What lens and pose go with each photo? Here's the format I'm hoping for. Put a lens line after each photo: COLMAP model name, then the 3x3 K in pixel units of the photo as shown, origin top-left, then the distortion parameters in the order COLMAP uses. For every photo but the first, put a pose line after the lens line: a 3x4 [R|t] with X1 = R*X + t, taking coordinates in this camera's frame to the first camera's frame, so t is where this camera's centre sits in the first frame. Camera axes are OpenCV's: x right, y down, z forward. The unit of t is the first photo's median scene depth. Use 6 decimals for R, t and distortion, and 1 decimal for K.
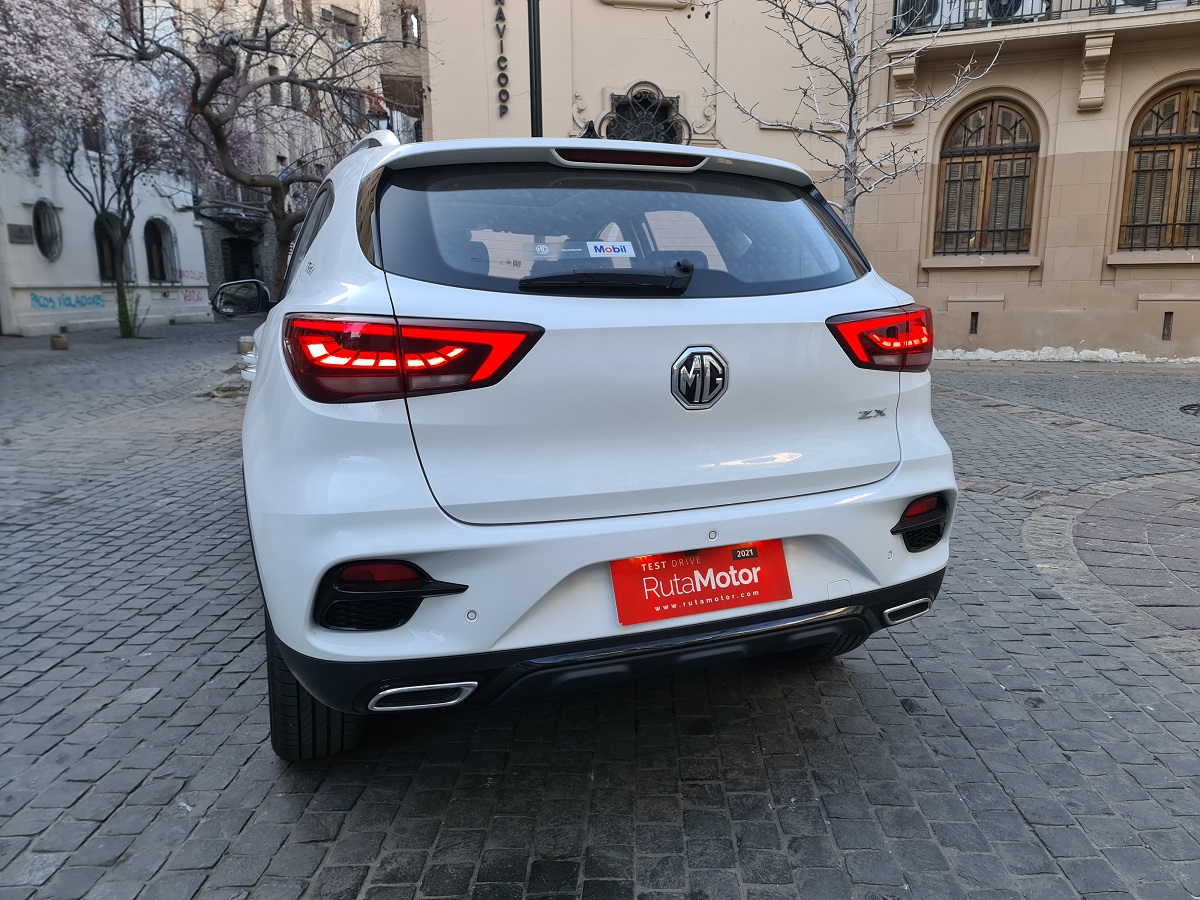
lens RADIAL K [[862.1, 0, 600.0], [0, 862.1, 450.0], [0, 0, 1]] dist [0.054949, -0.001762]
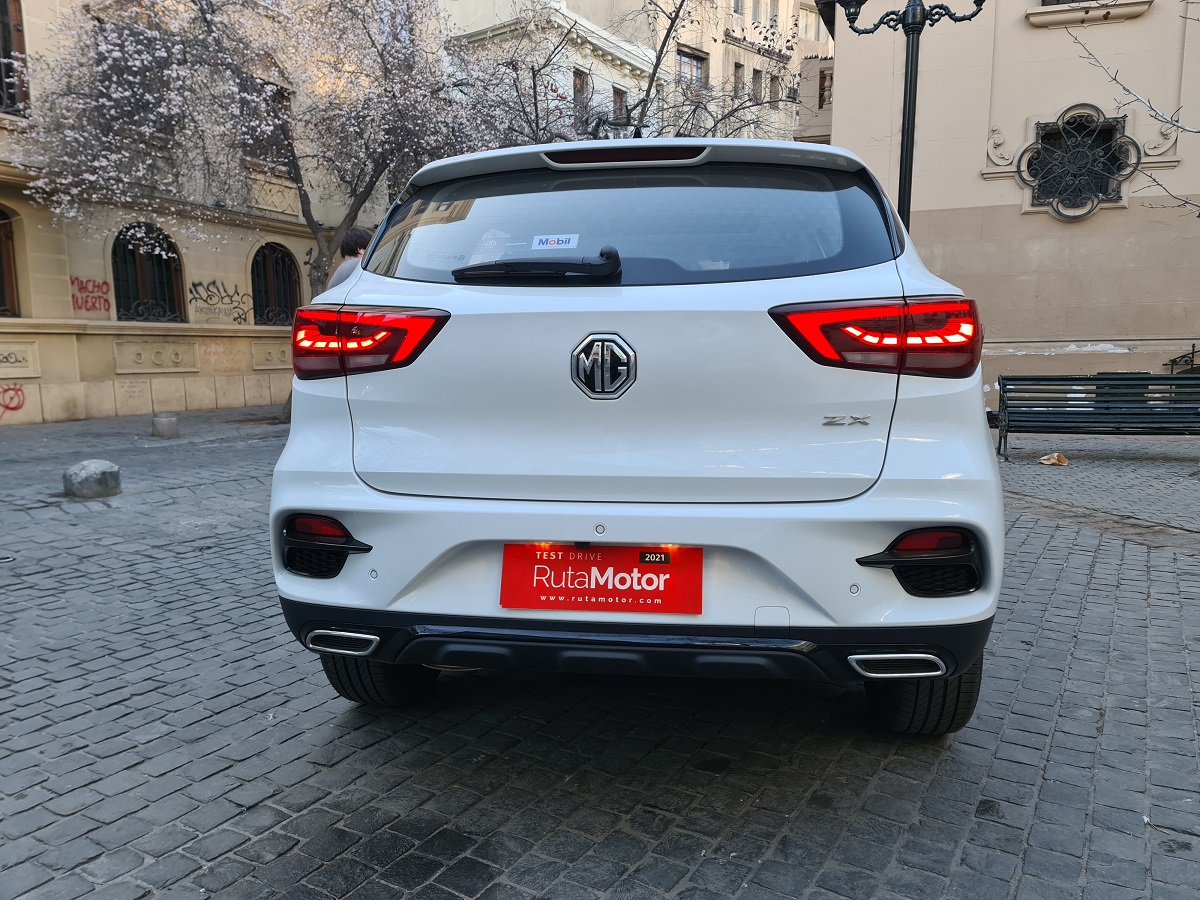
lens RADIAL K [[855.1, 0, 599.5], [0, 855.1, 465.2], [0, 0, 1]] dist [0.065311, -0.046864]
pose [[0.869994, 0.067861, -0.488371, 0.572760], [-0.092921, 0.995301, -0.027230, 0.052179], [0.484228, 0.069070, 0.872211, 0.163296]]
